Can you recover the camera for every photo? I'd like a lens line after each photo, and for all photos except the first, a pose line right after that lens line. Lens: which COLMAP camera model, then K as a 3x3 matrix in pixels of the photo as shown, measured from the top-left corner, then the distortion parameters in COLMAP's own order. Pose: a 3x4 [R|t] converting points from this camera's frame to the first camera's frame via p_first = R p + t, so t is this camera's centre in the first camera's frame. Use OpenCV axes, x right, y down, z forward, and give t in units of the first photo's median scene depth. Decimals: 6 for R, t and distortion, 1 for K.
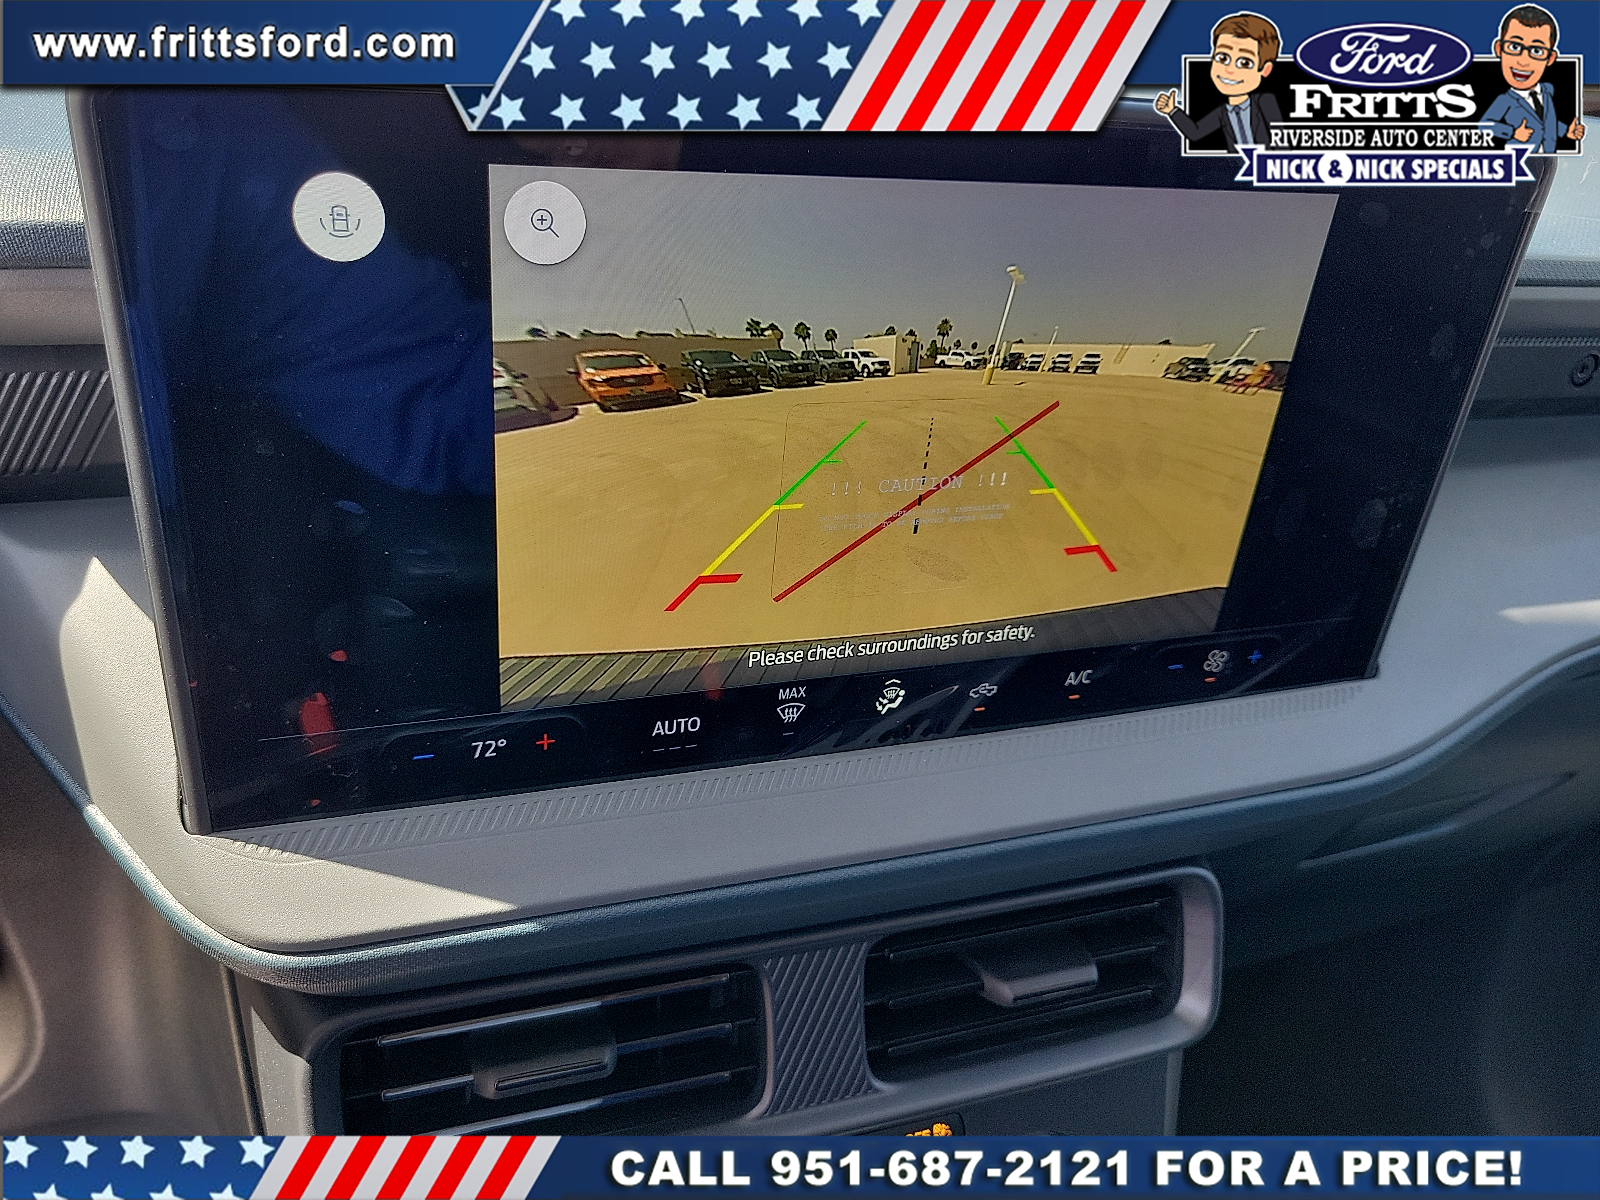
lens RADIAL K [[1205.6, 0, 770.2], [0, 1205.6, 607.9], [0, 0, 1]] dist [0.023867, 0.003911]
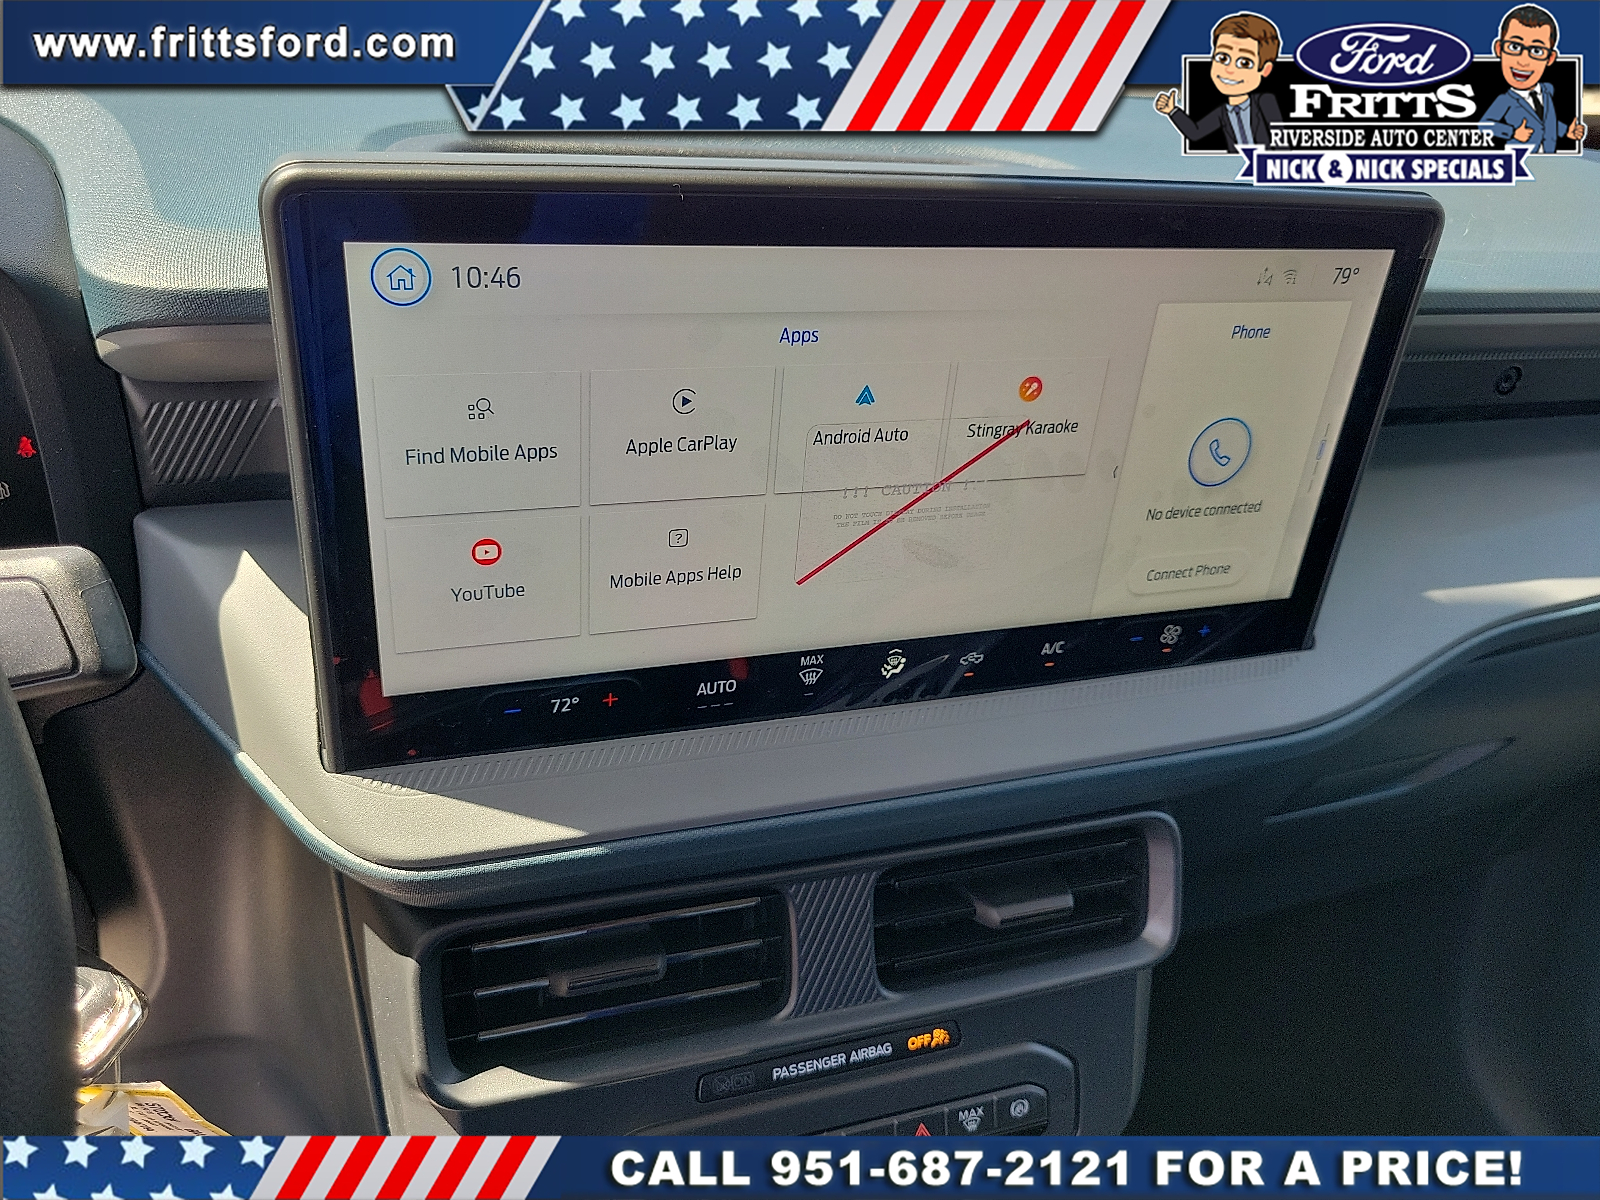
lens RADIAL K [[1233.9, 0, 794.9], [0, 1233.9, 597.1], [0, 0, 1]] dist [0.026560, 0.000178]
pose [[0.999990, -0.003638, 0.002522, -0.001532], [0.003638, 0.999993, 0.000088, 0.006492], [-0.002522, -0.000079, 0.999997, -0.219532]]
